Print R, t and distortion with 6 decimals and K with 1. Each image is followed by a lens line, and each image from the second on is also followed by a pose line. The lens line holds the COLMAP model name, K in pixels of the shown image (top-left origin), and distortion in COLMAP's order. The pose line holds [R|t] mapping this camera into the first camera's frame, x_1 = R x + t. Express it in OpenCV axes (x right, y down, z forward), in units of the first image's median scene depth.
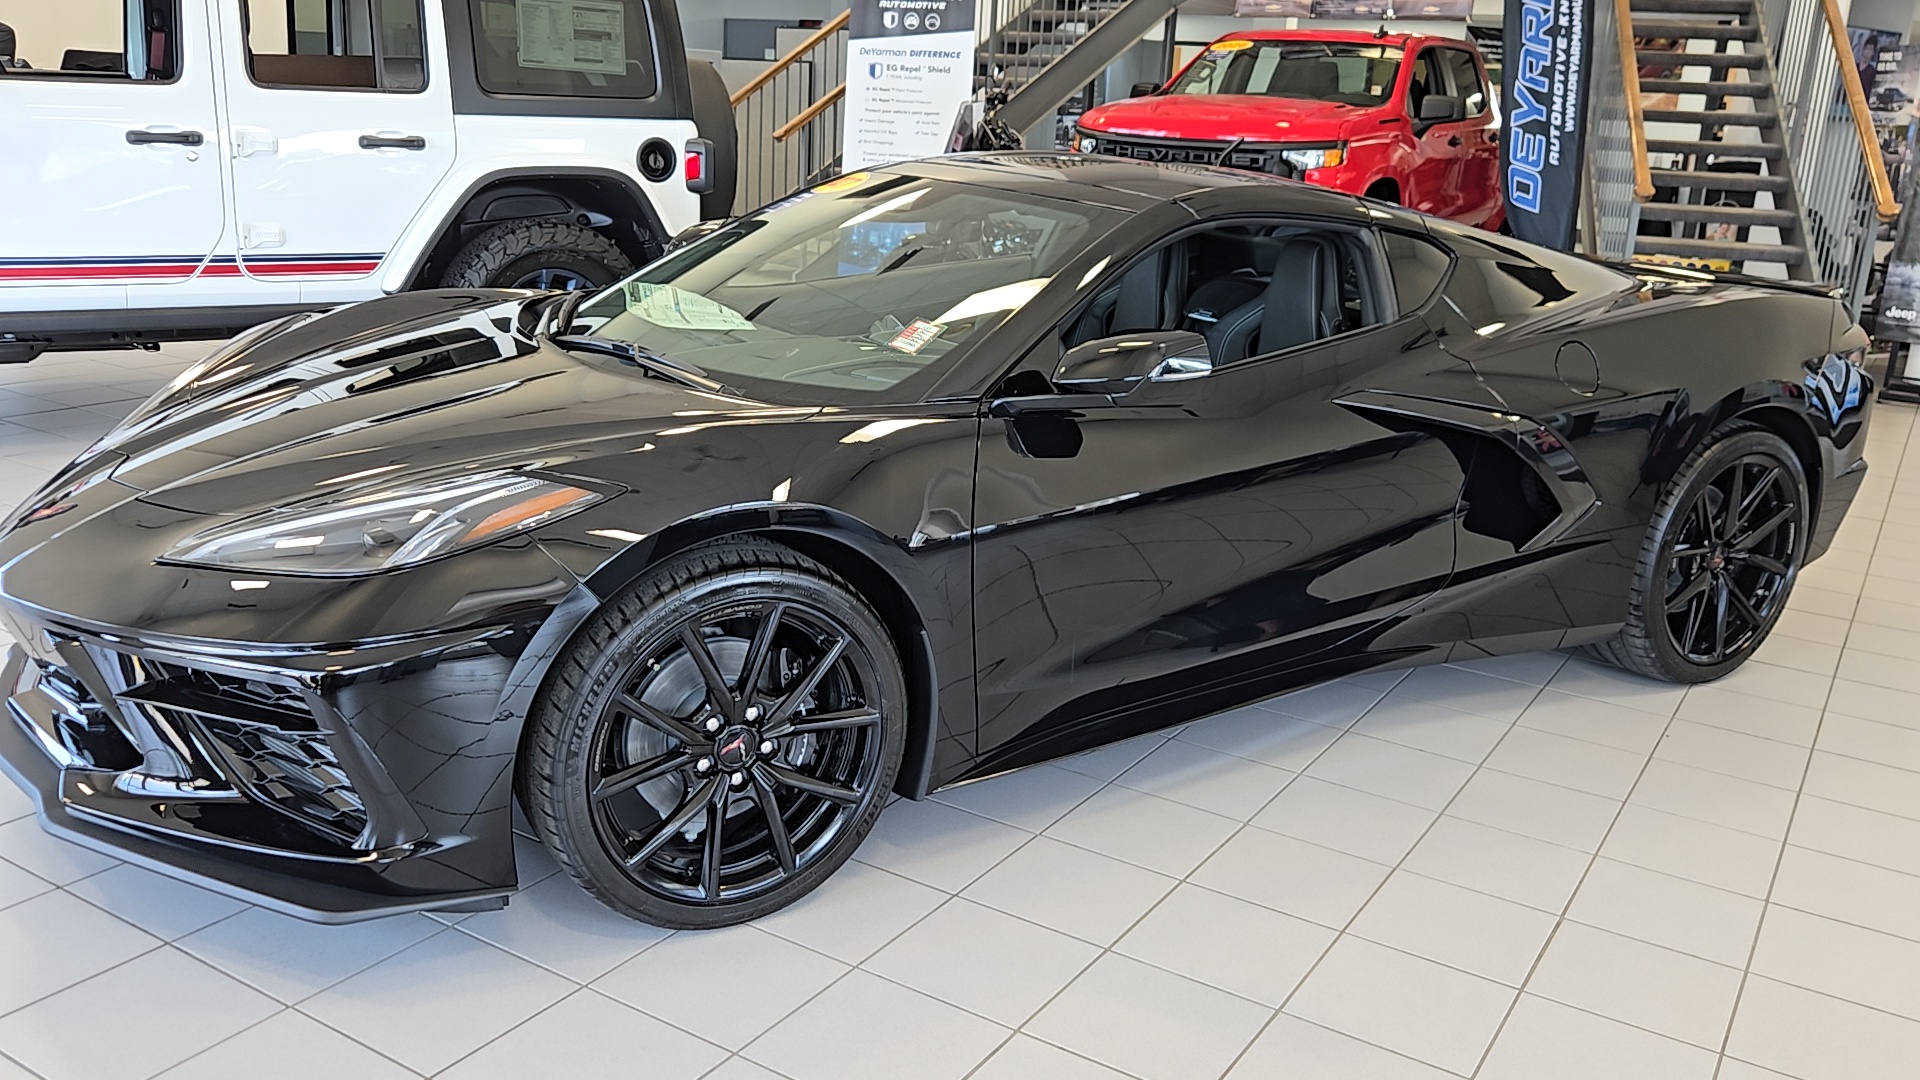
lens RADIAL K [[1610.7, 0, 953.2], [0, 1610.7, 532.4], [0, 0, 1]] dist [-0.002567, 0.007396]
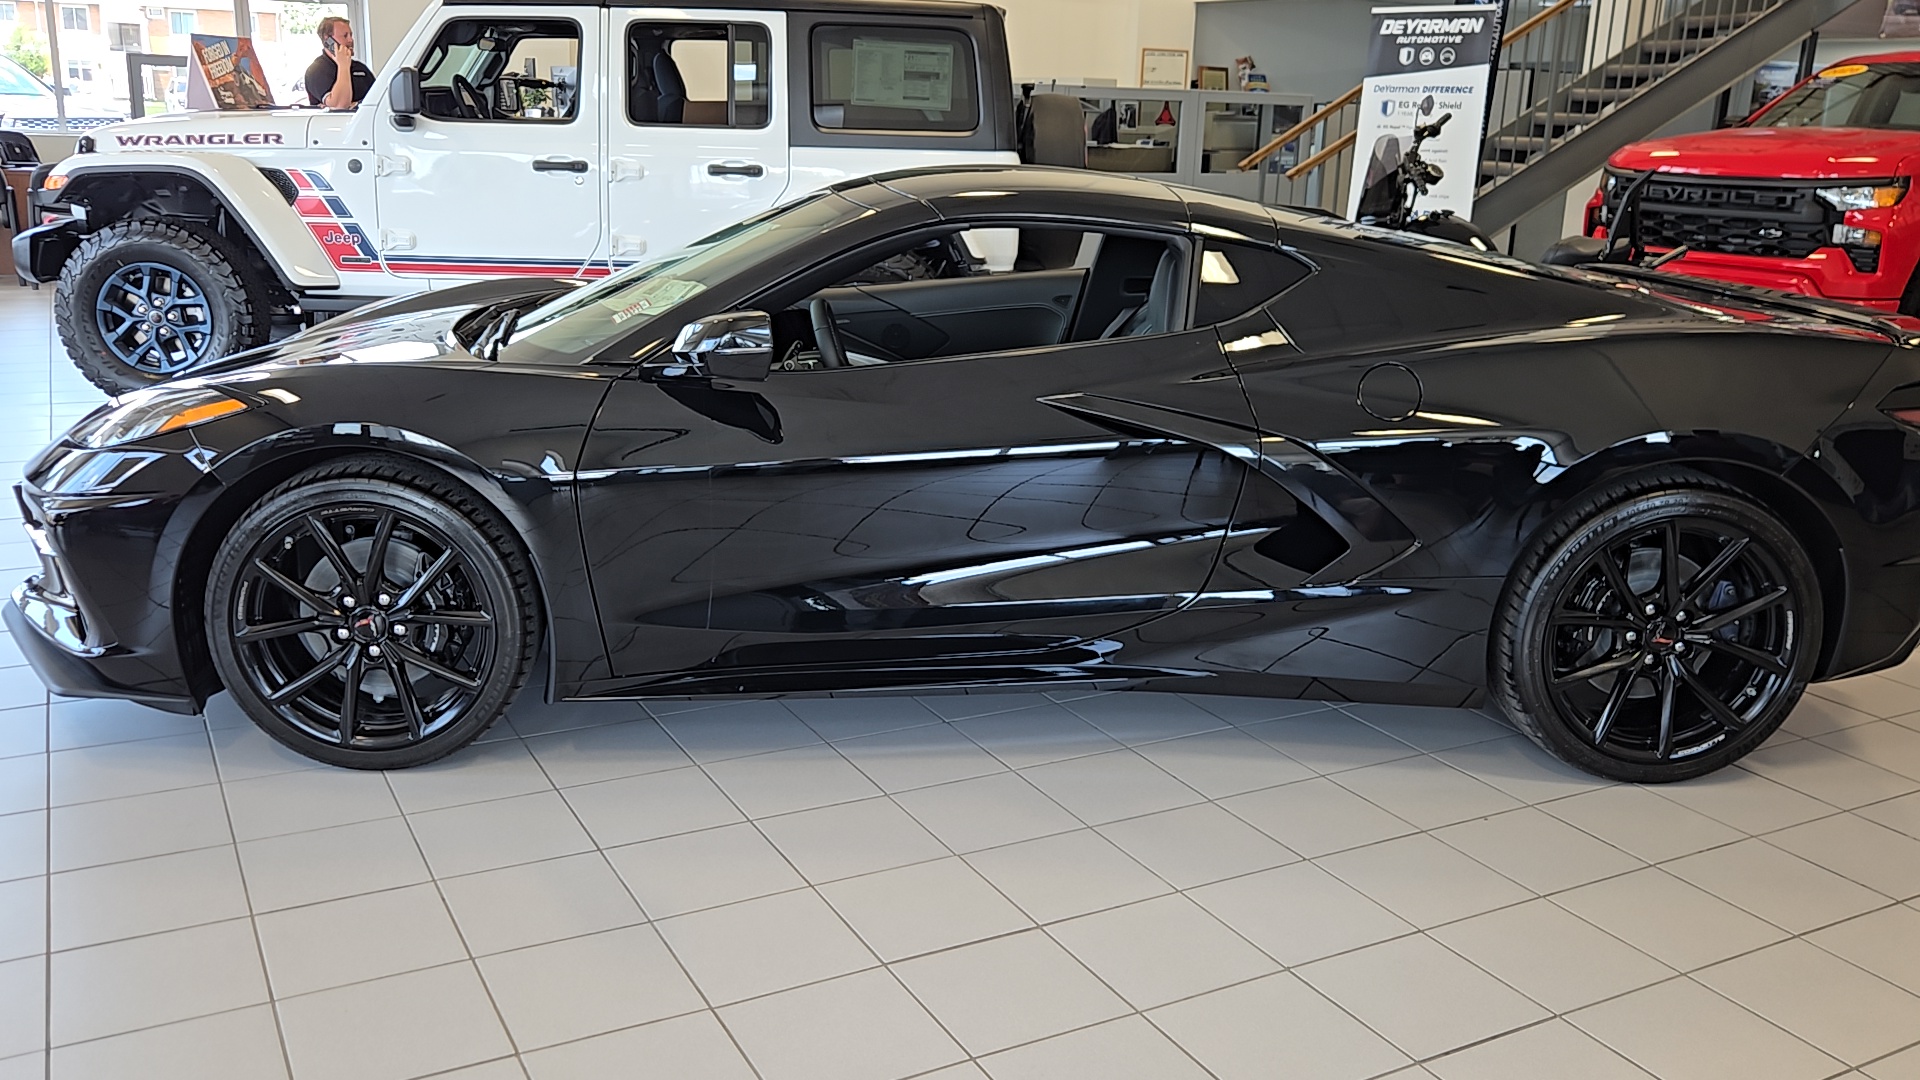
lens RADIAL K [[1610.7, 0, 953.2], [0, 1610.7, 532.4], [0, 0, 1]] dist [-0.002567, 0.007396]
pose [[0.870676, 0.104252, -0.480682, 0.379537], [-0.119825, 0.992794, -0.001723, 0.004834], [0.477038, 0.059097, 0.876893, 0.052954]]
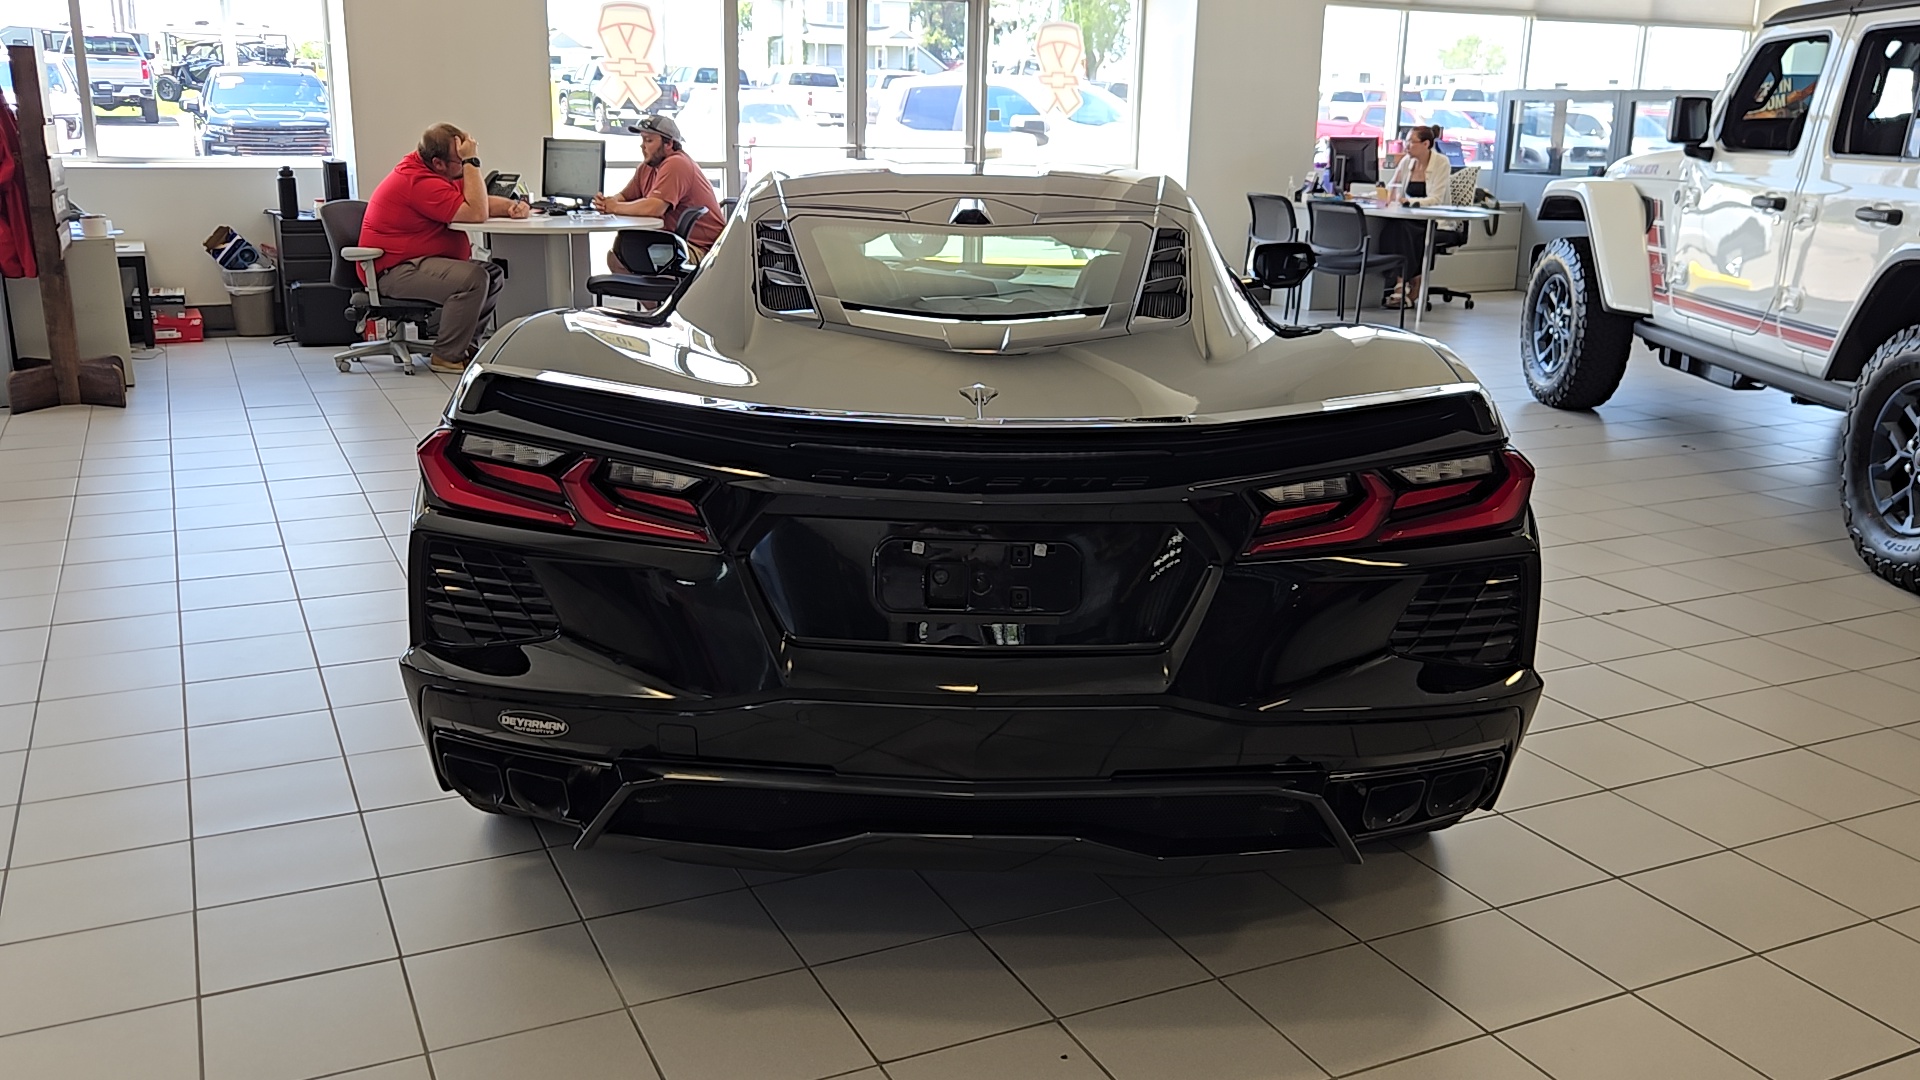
lens RADIAL K [[1616.3, 0, 951.7], [0, 1616.3, 538.0], [0, 0, 1]] dist [-0.005970, 0.001171]
pose [[-0.523018, 0.163040, -0.836582, 0.690951], [-0.273344, 0.897603, 0.345822, -0.244644], [0.807301, 0.409546, -0.424897, 1.014933]]
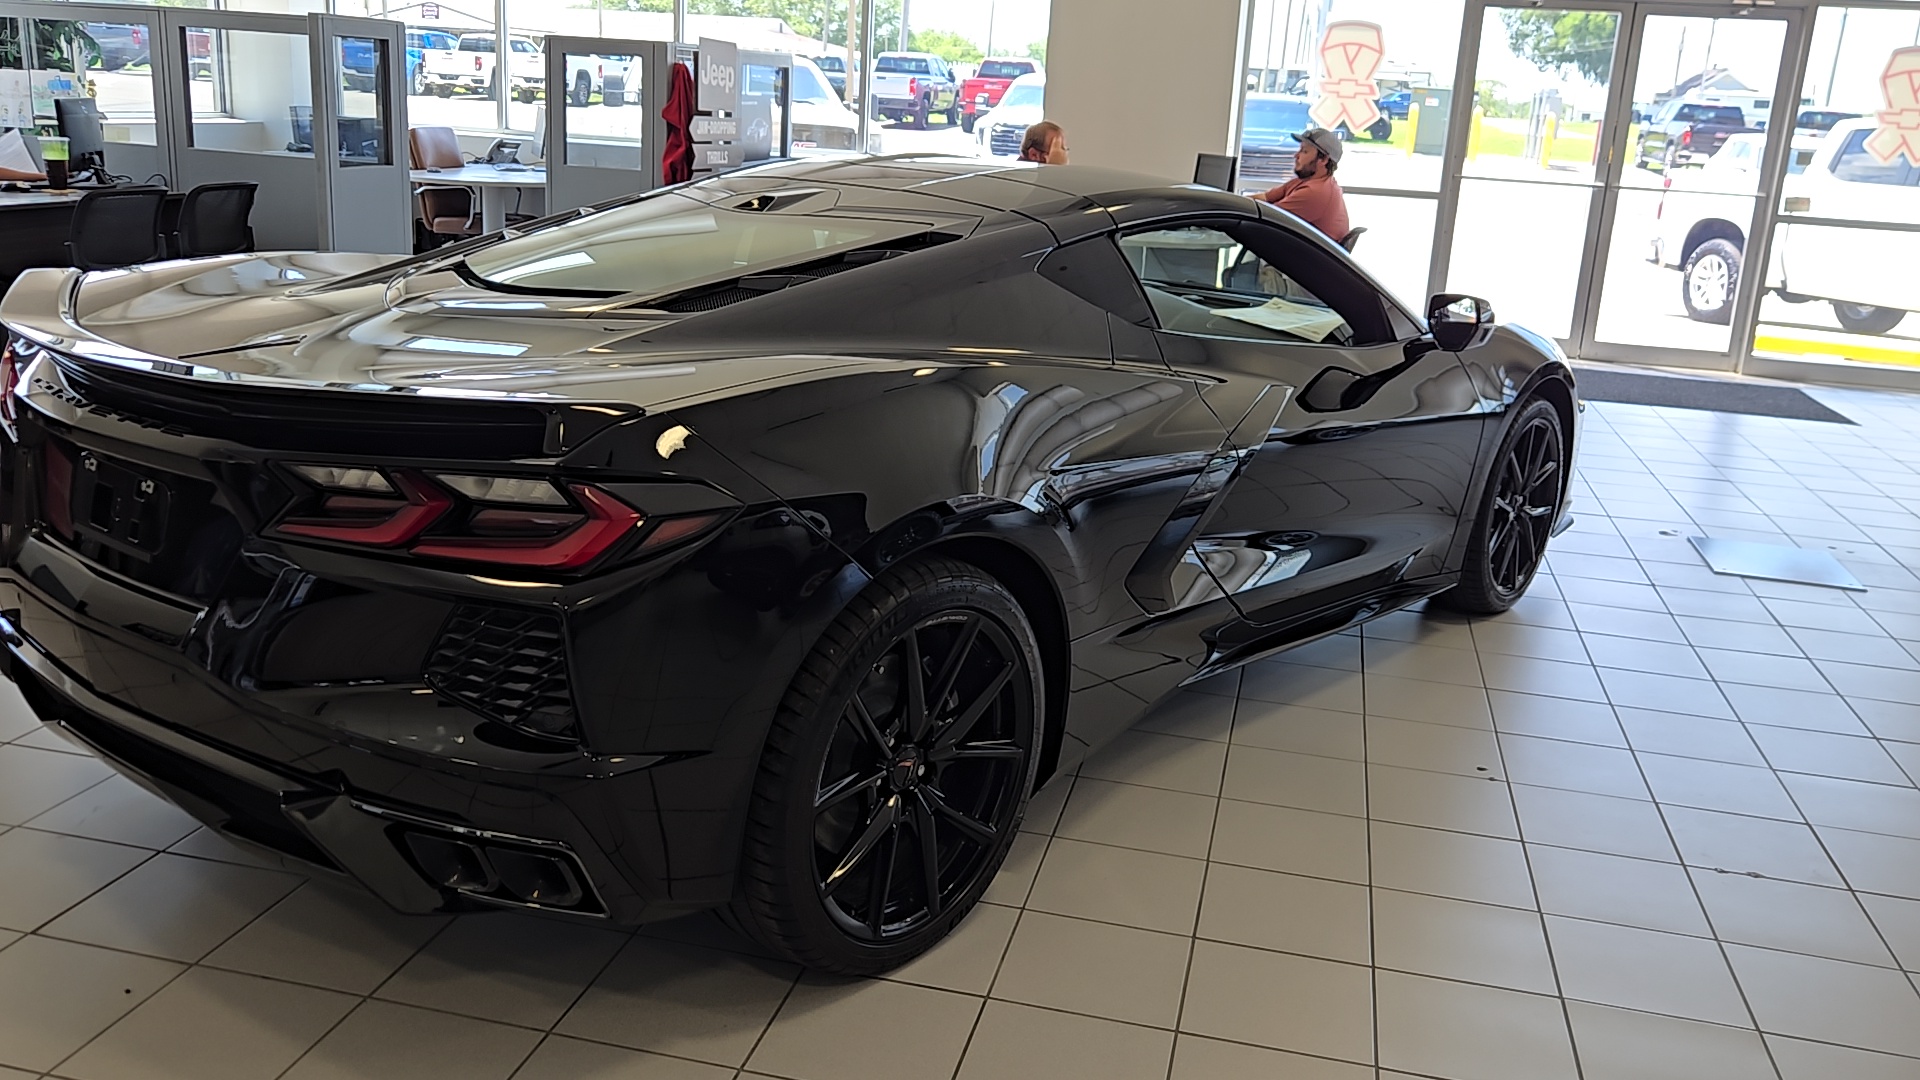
lens RADIAL K [[1610.7, 0, 953.2], [0, 1610.7, 532.4], [0, 0, 1]] dist [-0.002567, 0.007396]
pose [[-0.941604, -0.012651, -0.336486, 0.295952], [-0.182858, 0.858318, 0.479430, -0.330591], [0.282747, 0.512962, -0.810509, 1.253003]]
